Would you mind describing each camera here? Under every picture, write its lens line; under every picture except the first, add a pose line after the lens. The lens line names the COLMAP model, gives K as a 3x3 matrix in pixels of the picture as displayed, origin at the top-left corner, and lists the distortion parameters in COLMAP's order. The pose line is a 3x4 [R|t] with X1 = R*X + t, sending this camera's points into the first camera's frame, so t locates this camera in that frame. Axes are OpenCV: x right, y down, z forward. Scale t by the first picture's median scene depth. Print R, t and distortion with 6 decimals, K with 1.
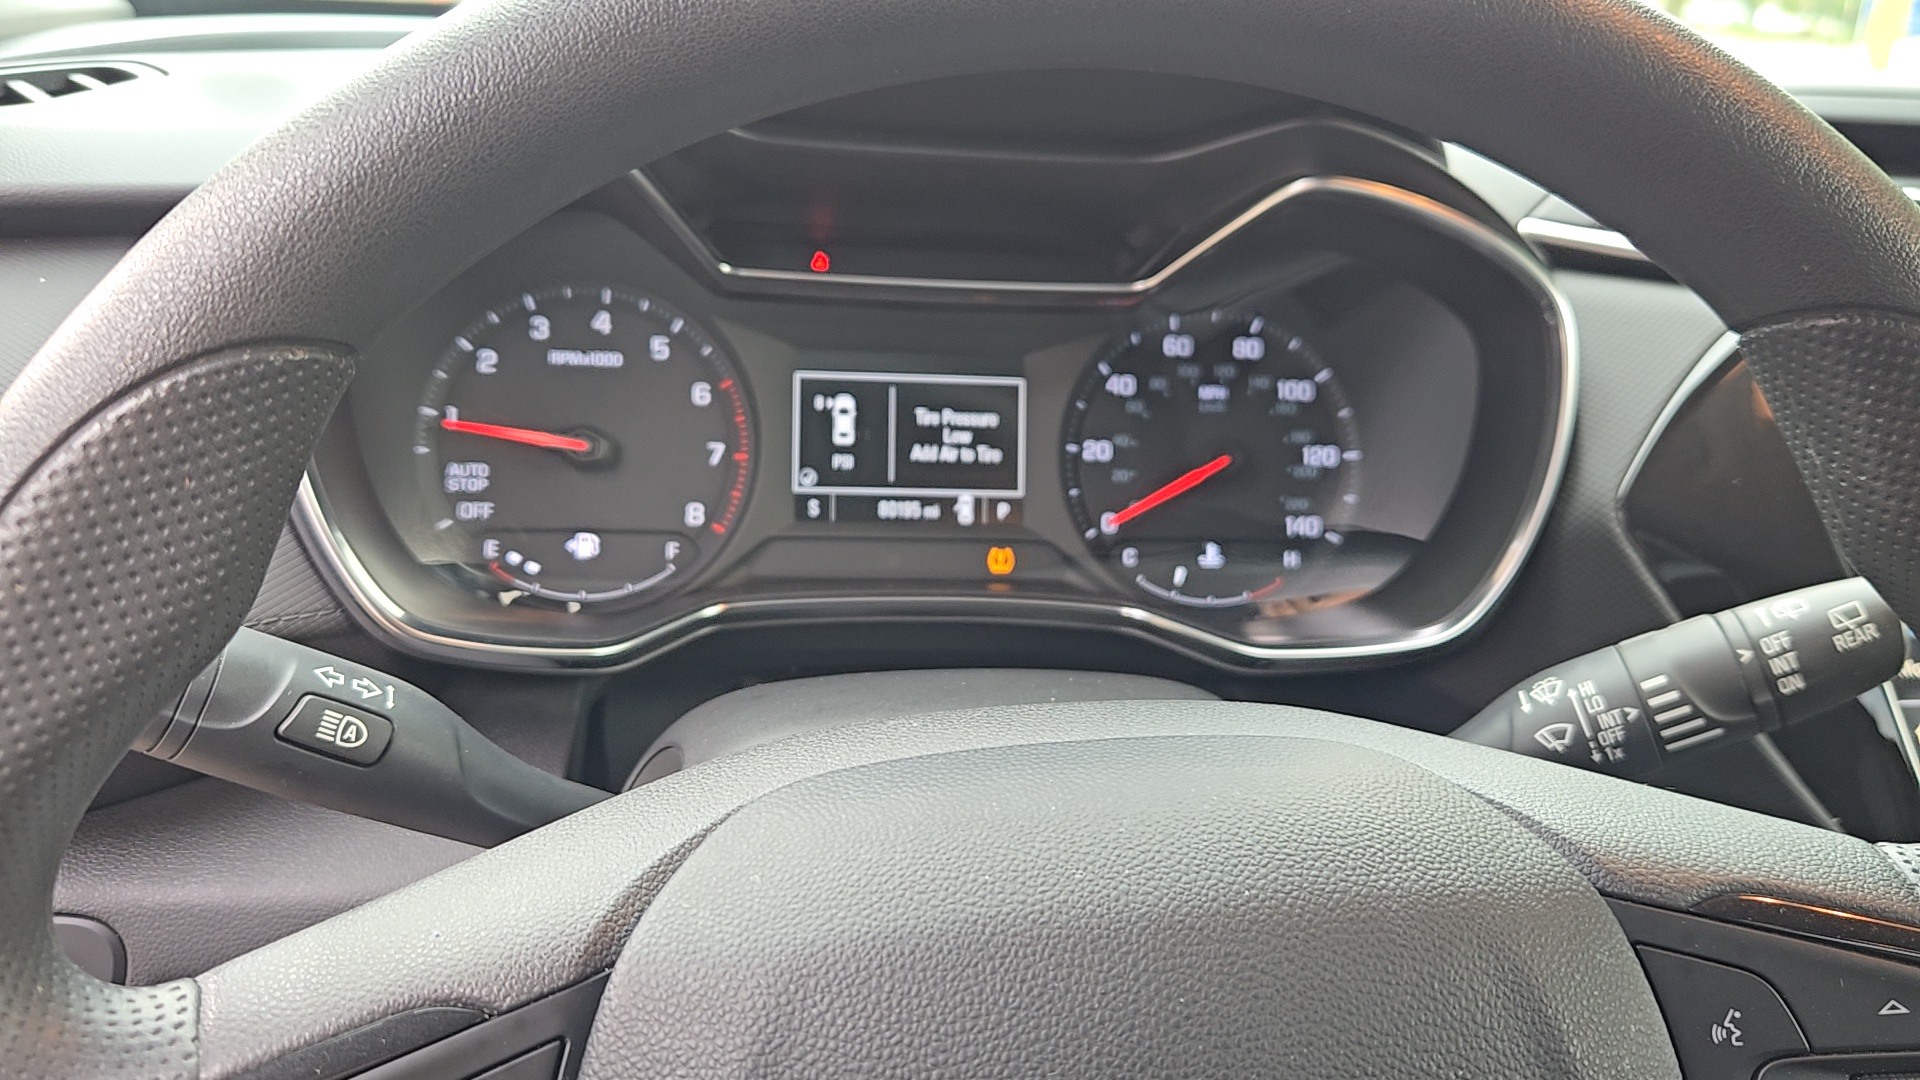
lens RADIAL K [[1653.7, 0, 968.5], [0, 1653.7, 537.7], [0, 0, 1]] dist [0.005694, -0.009822]
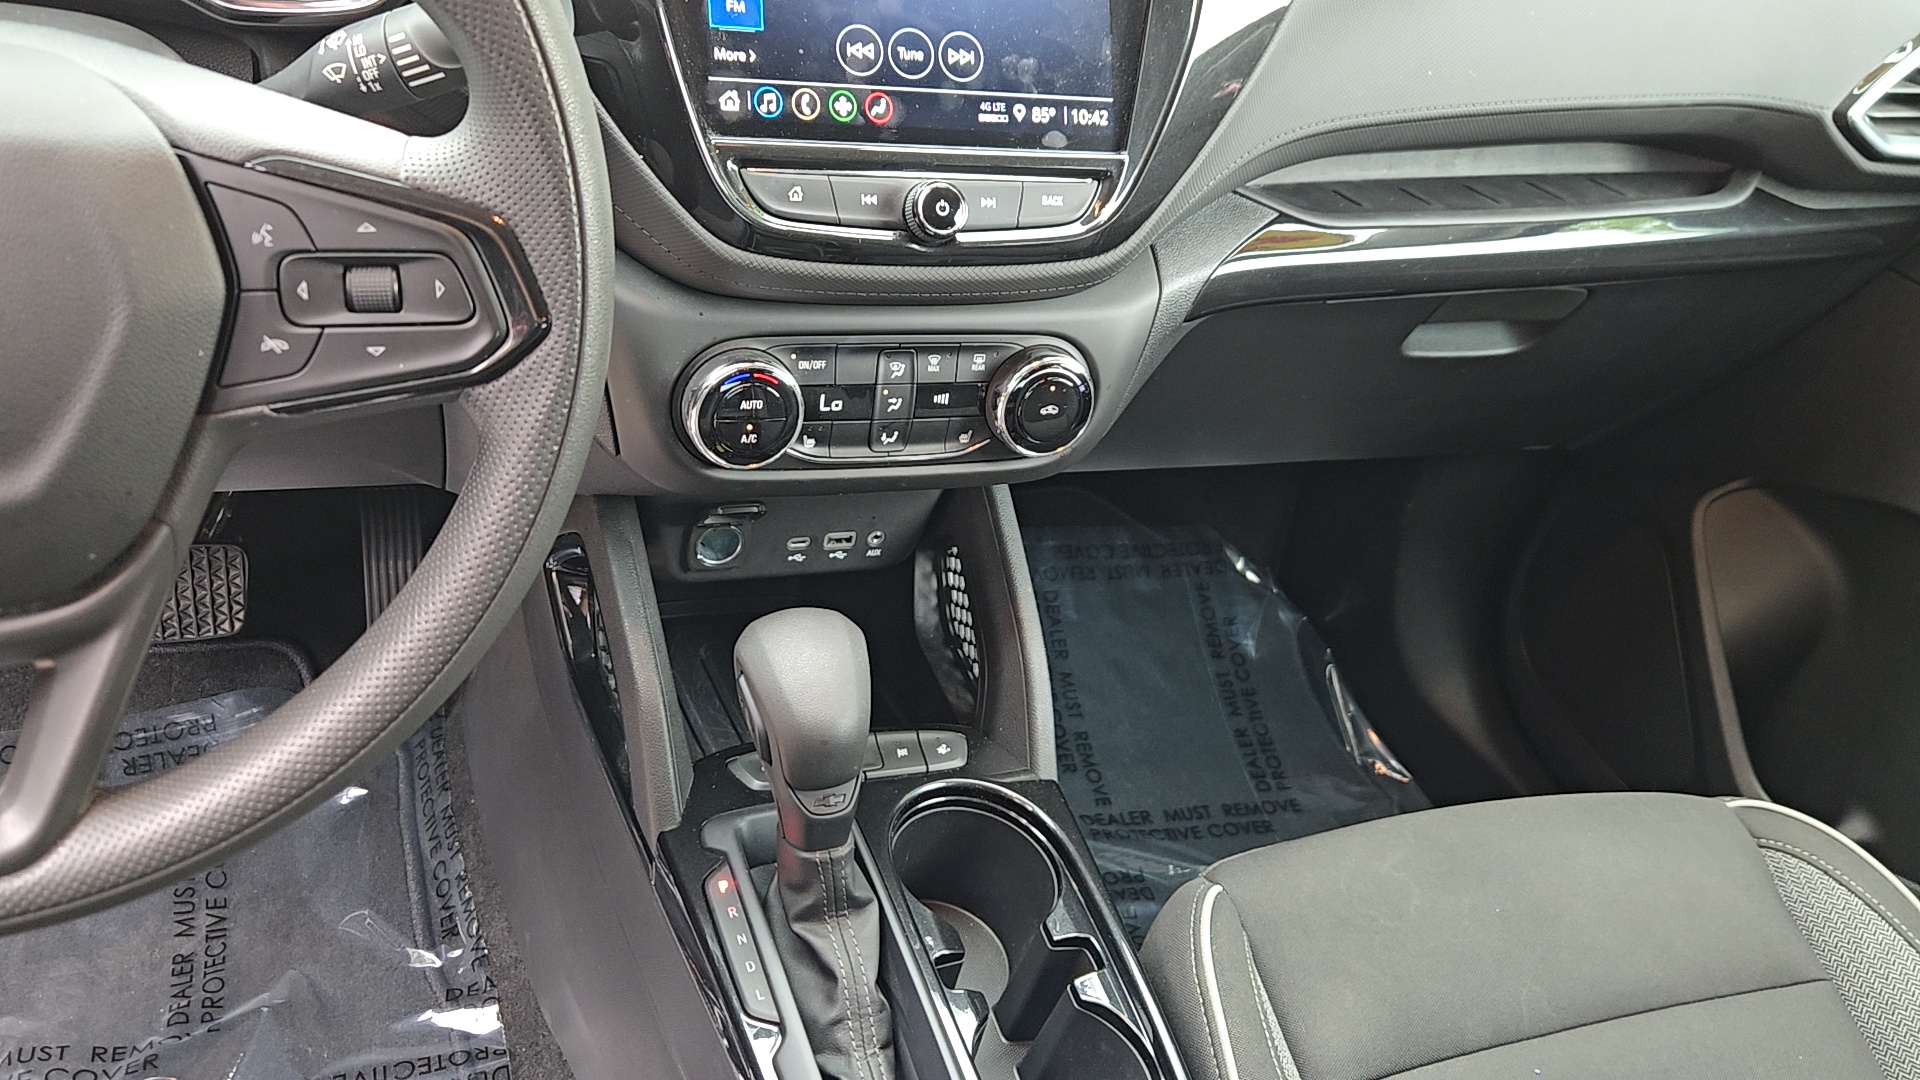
lens RADIAL K [[1617.3, 0, 949.4], [0, 1617.3, 535.9], [0, 0, 1]] dist [0.008843, 0.002528]
pose [[0.973073, -0.001133, 0.230495, 0.443364], [-0.079657, 0.936723, 0.340888, -0.021630], [-0.216296, -0.350070, 0.911409, -0.450541]]
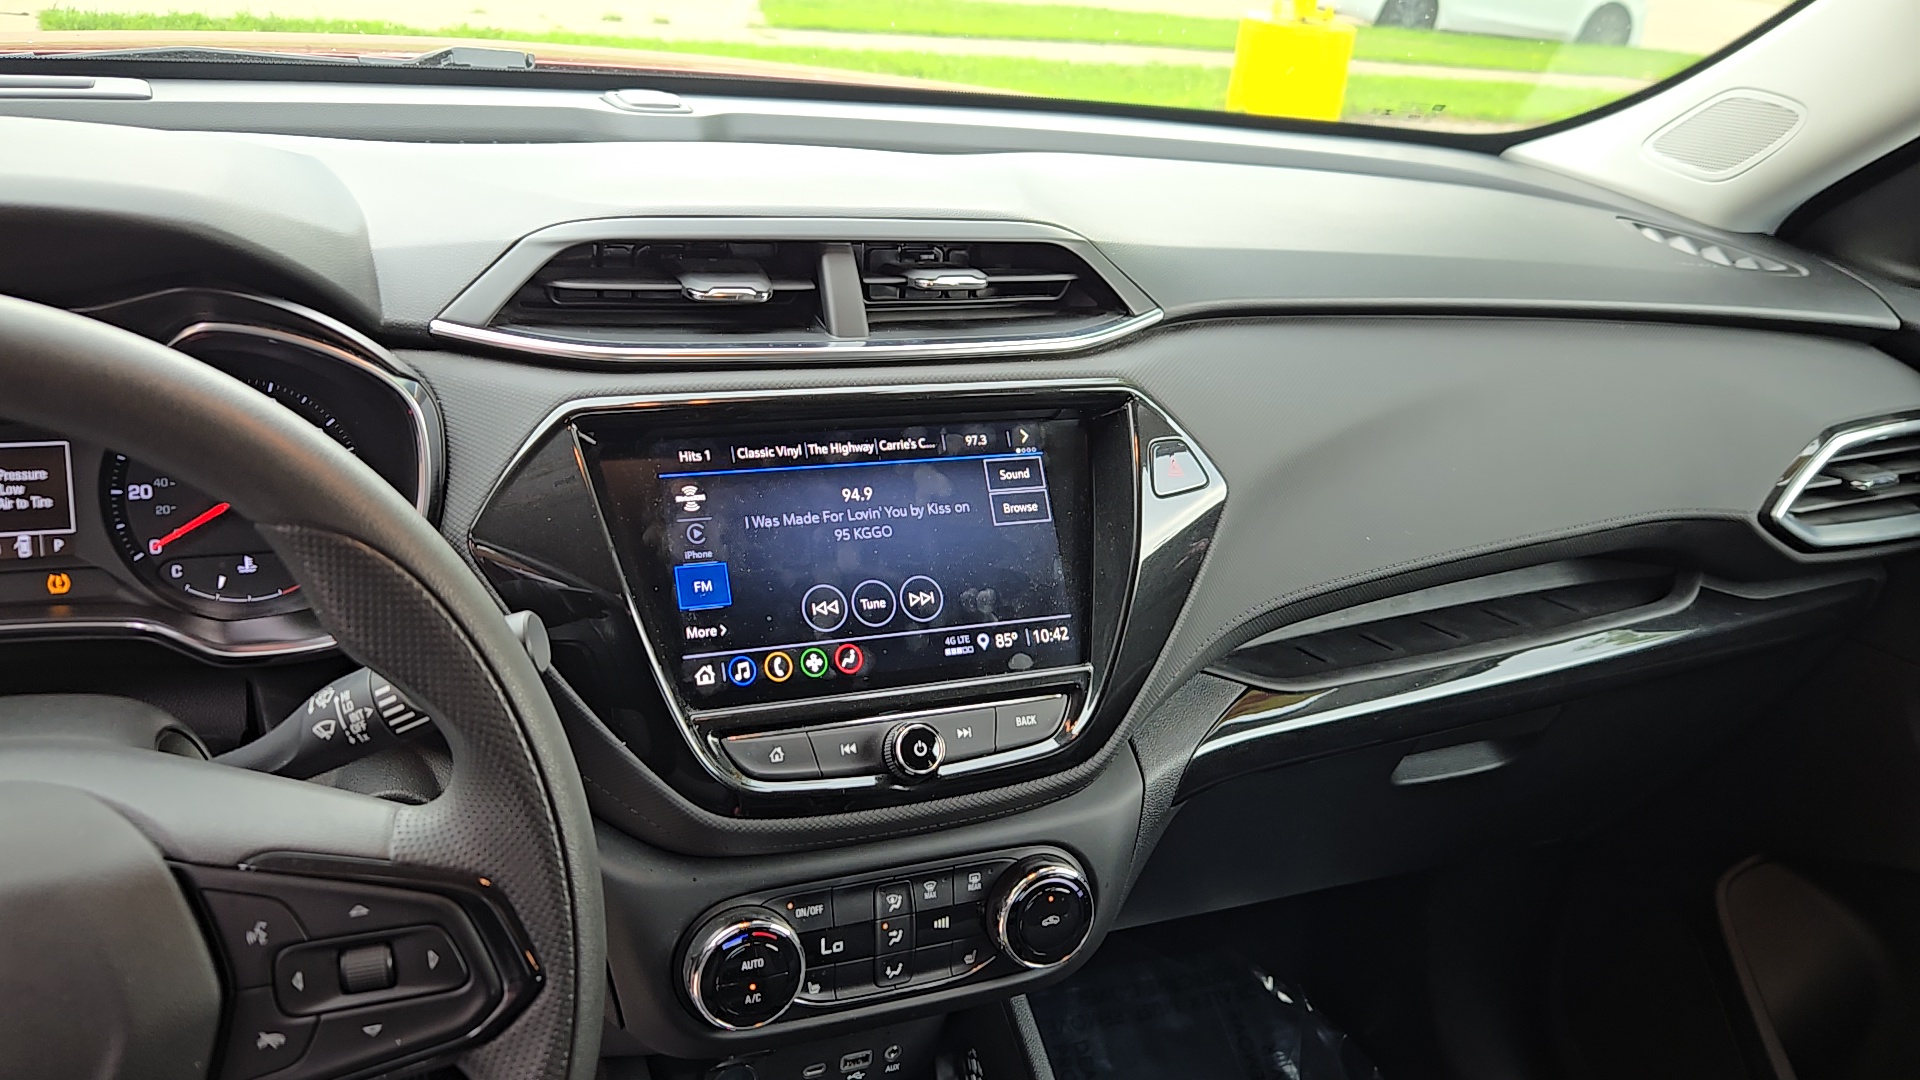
lens RADIAL K [[1617.3, 0, 949.4], [0, 1617.3, 535.9], [0, 0, 1]] dist [0.008843, 0.002528]
pose [[0.969130, -0.063668, 0.238189, 0.456091], [0.037306, 0.992827, 0.113594, -0.163467], [-0.243713, -0.101201, 0.964553, -0.445766]]
